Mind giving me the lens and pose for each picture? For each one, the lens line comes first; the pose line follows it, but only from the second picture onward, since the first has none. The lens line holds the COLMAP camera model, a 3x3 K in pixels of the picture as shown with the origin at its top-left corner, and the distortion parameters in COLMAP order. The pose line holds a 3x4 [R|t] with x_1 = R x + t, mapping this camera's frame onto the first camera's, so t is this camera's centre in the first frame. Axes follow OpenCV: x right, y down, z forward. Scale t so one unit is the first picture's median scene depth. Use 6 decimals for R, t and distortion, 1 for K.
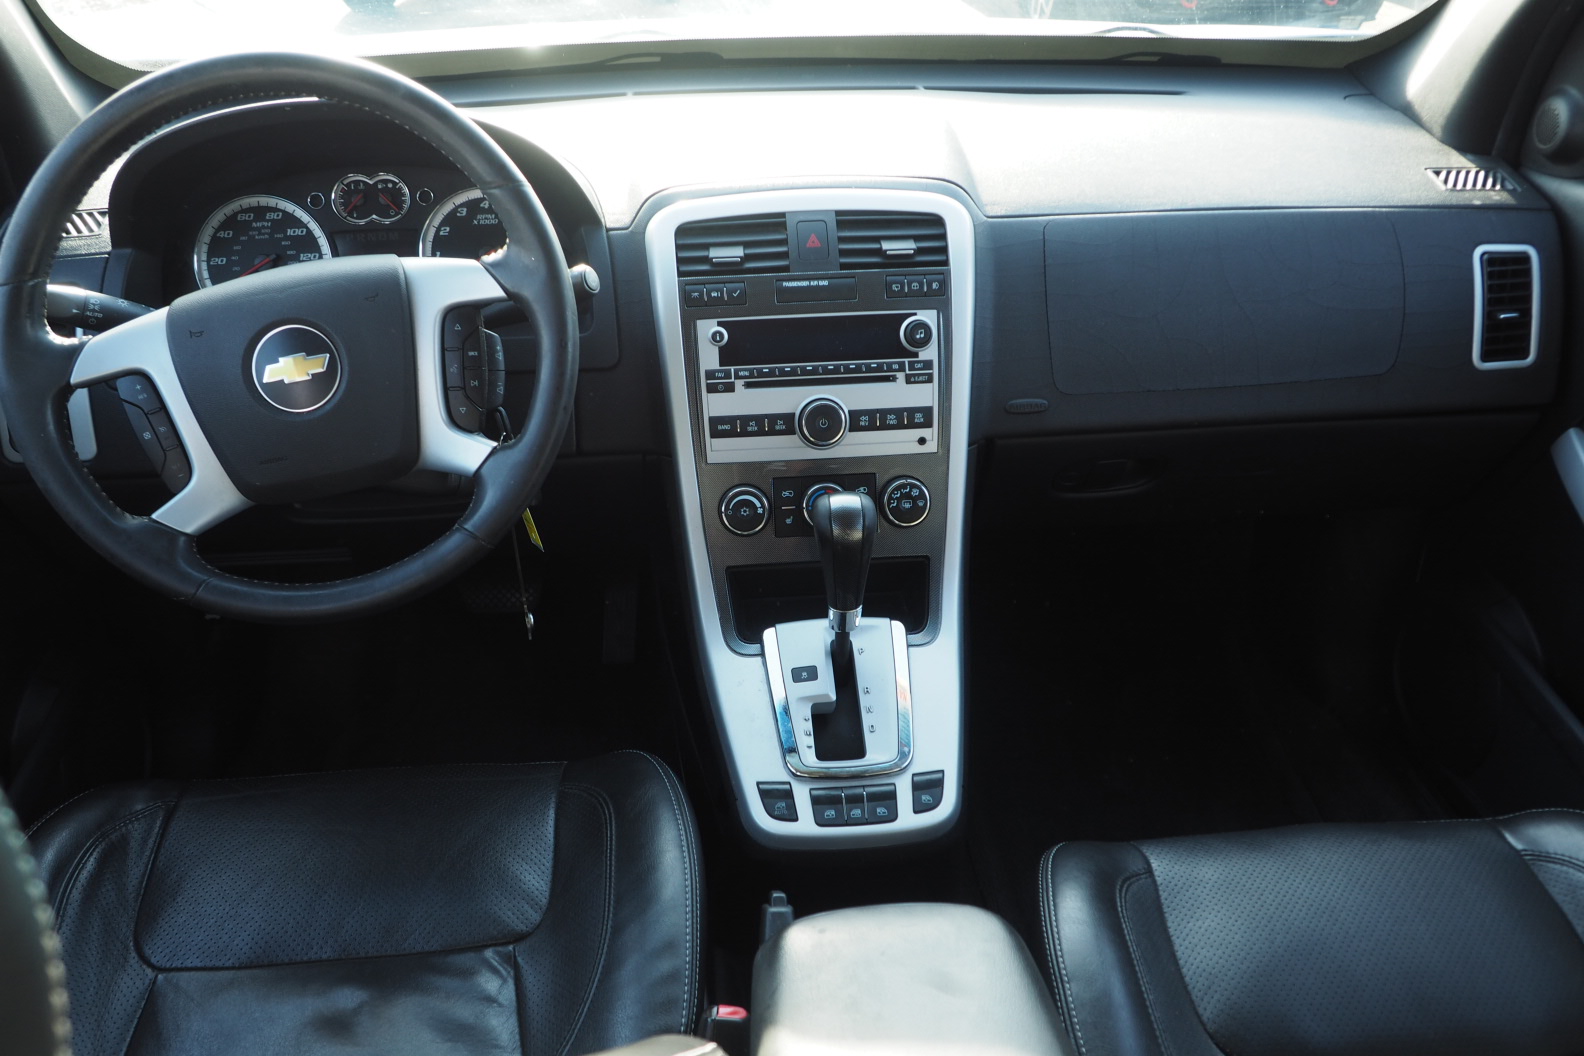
lens RADIAL K [[1318.7, 0, 792.0], [0, 1318.7, 528.0], [0, 0, 1]] dist [-0.011427, -0.005983]
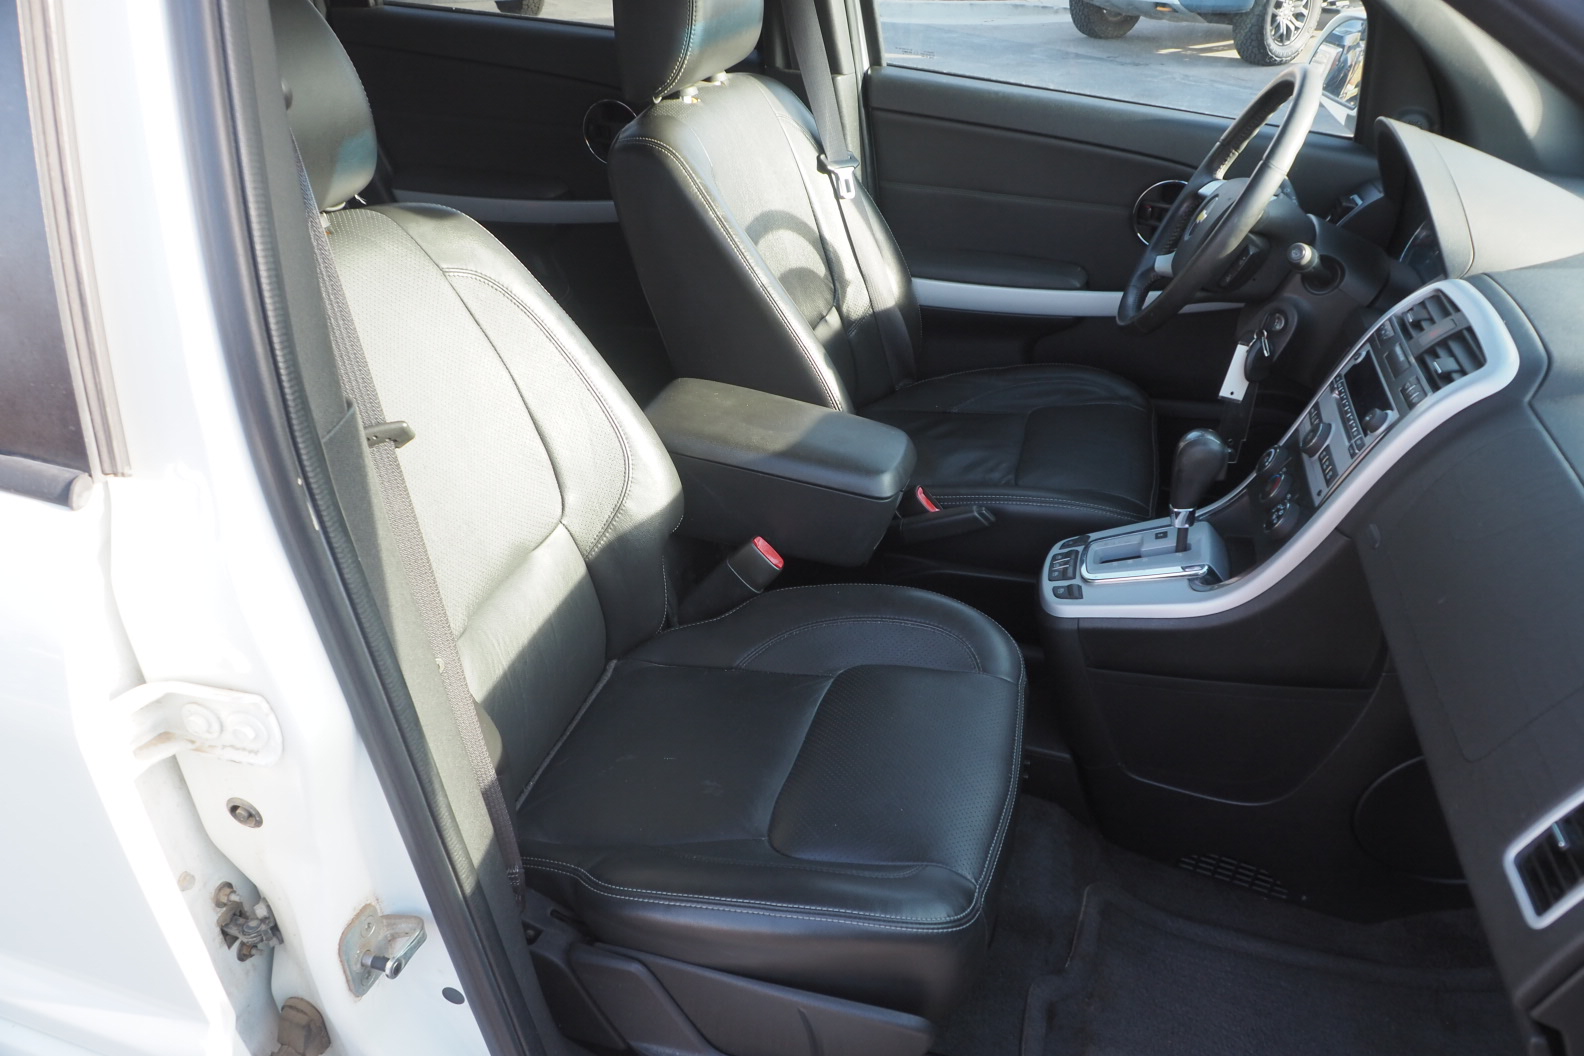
lens RADIAL K [[1121.3, 0, 792.0], [0, 1121.3, 528.0], [0, 0, 1]] dist [-0.000121, -0.001249]
pose [[-0.358983, 0.480809, -0.799971, 1.115687], [-0.489517, 0.632767, 0.599982, -0.427852], [0.794672, 0.606983, 0.008212, 0.638925]]
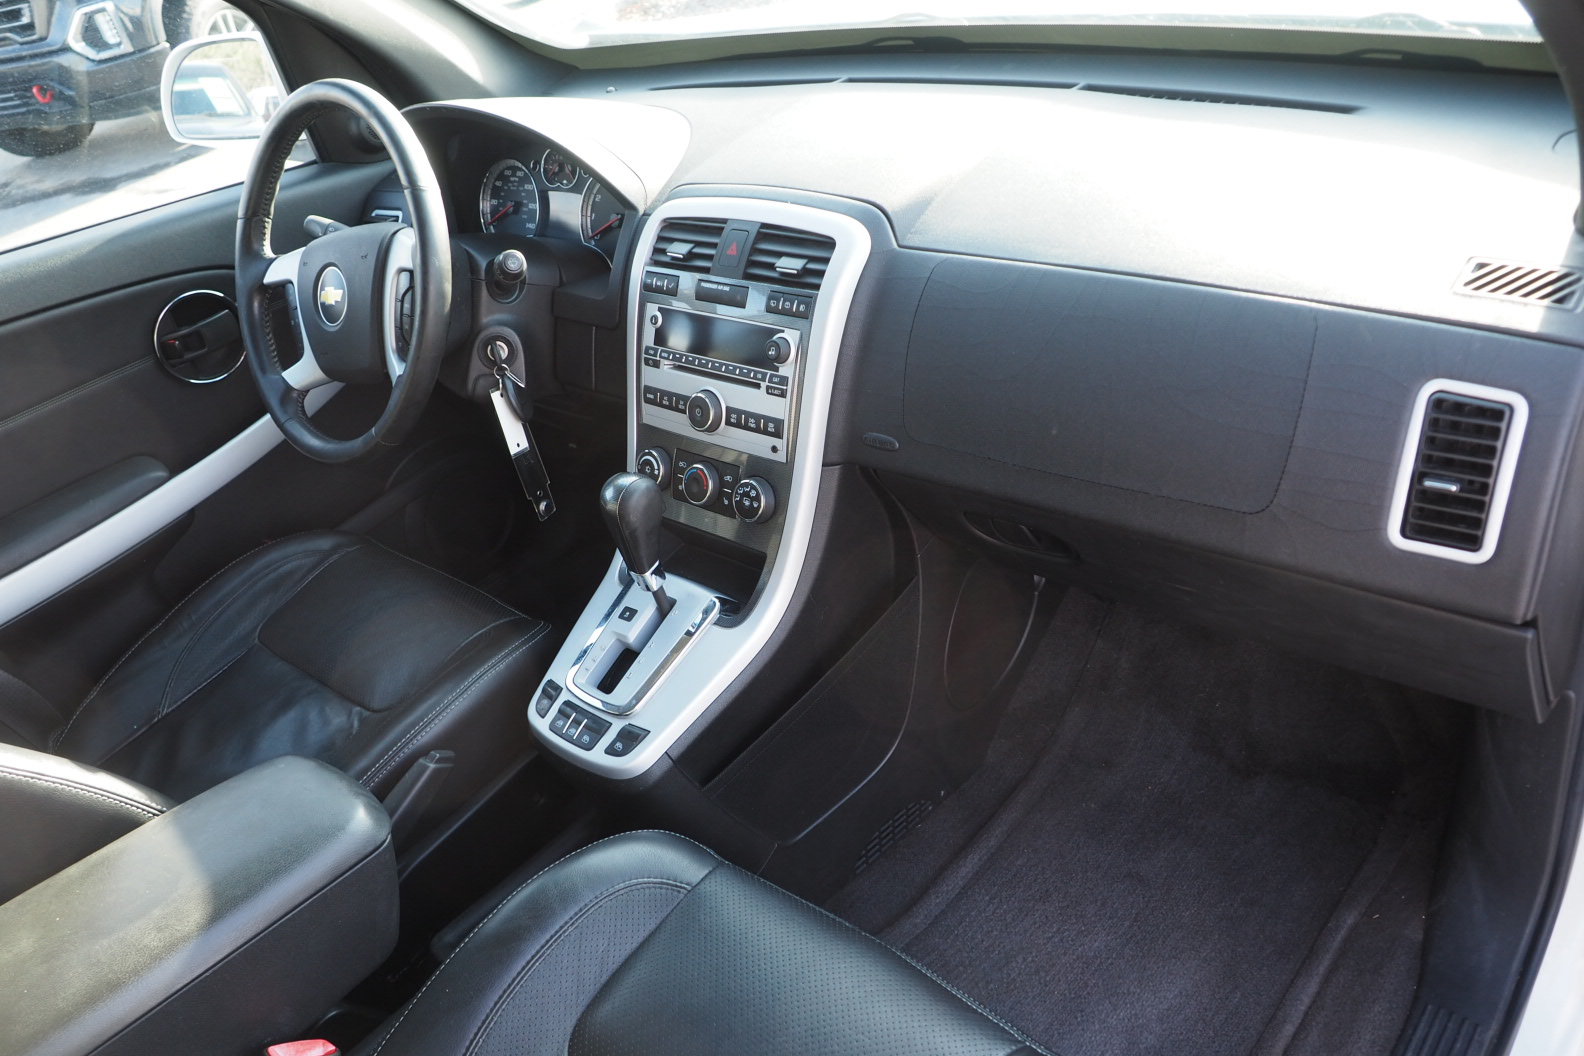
lens RADIAL K [[1211.5, 0, 792.0], [0, 1211.5, 528.0], [0, 0, 1]] dist [-0.019754, 0.000942]
pose [[0.682170, 0.292910, -0.669961, 0.796366], [-0.209881, 0.956139, 0.204323, -0.211526], [0.700424, 0.001229, 0.713726, 0.312776]]
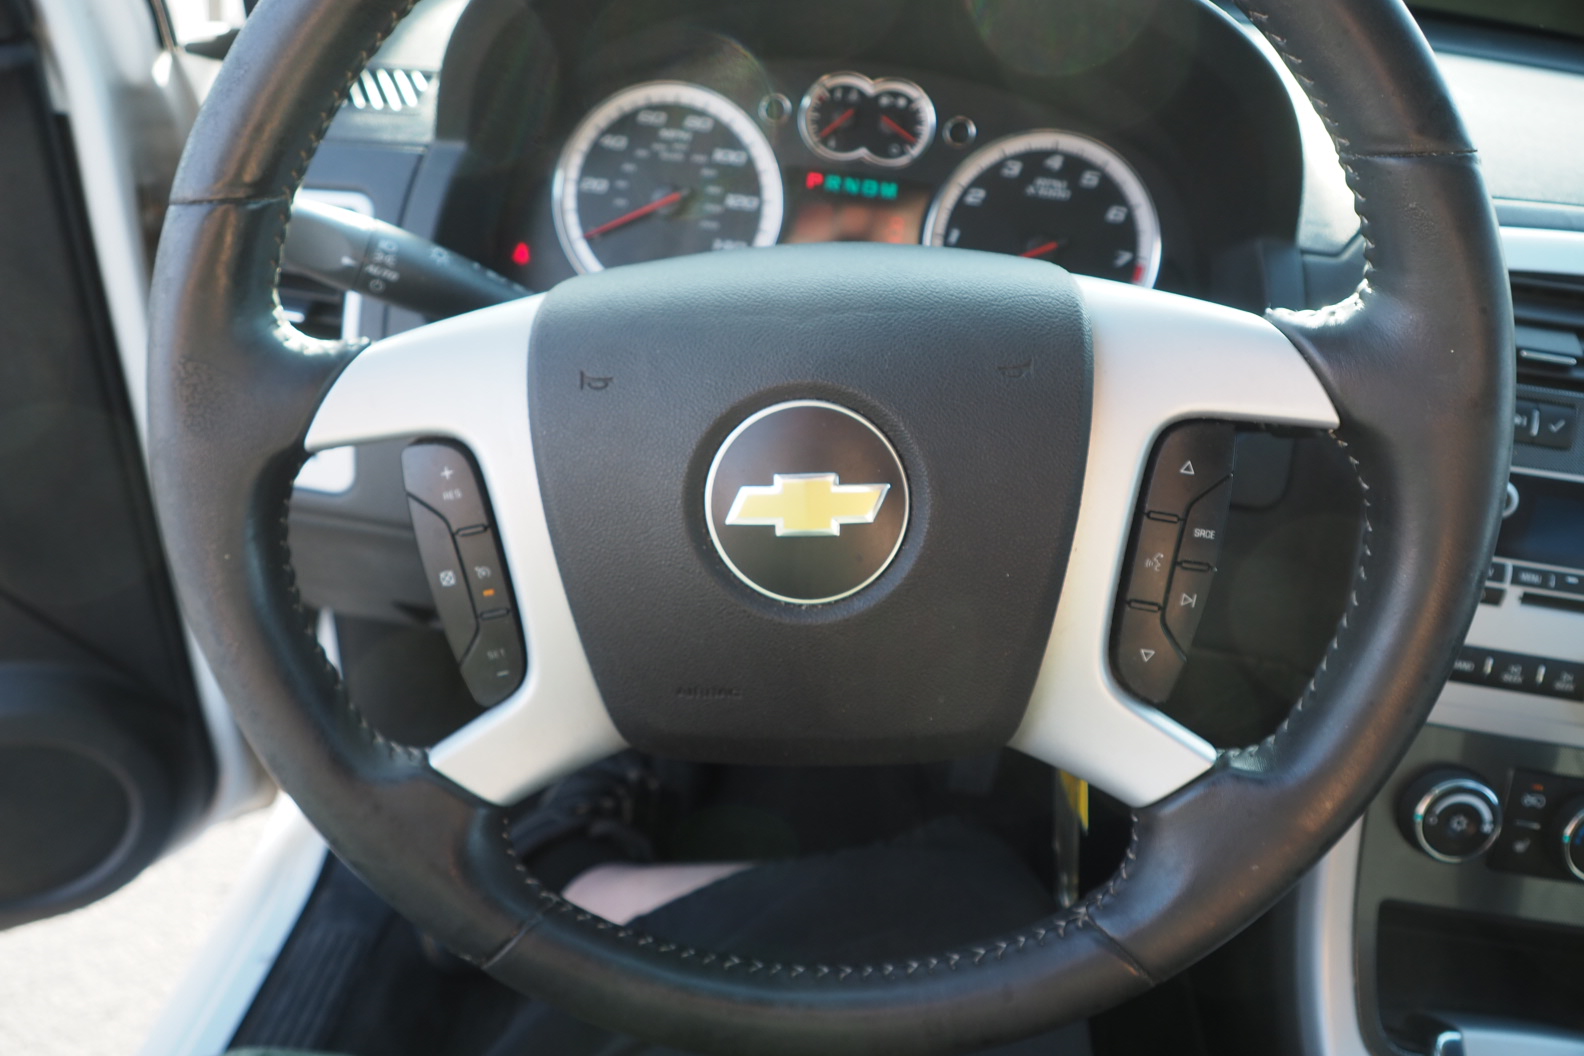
lens RADIAL K [[1122.5, 0, 763.0], [0, 1122.5, 530.6], [0, 0, 1]] dist [-0.059406, 0.000686]
pose [[0.971820, 0.200186, -0.124463, -0.281094], [-0.189457, 0.977485, 0.092889, -0.117054], [0.140256, -0.066691, 0.987867, 0.526234]]
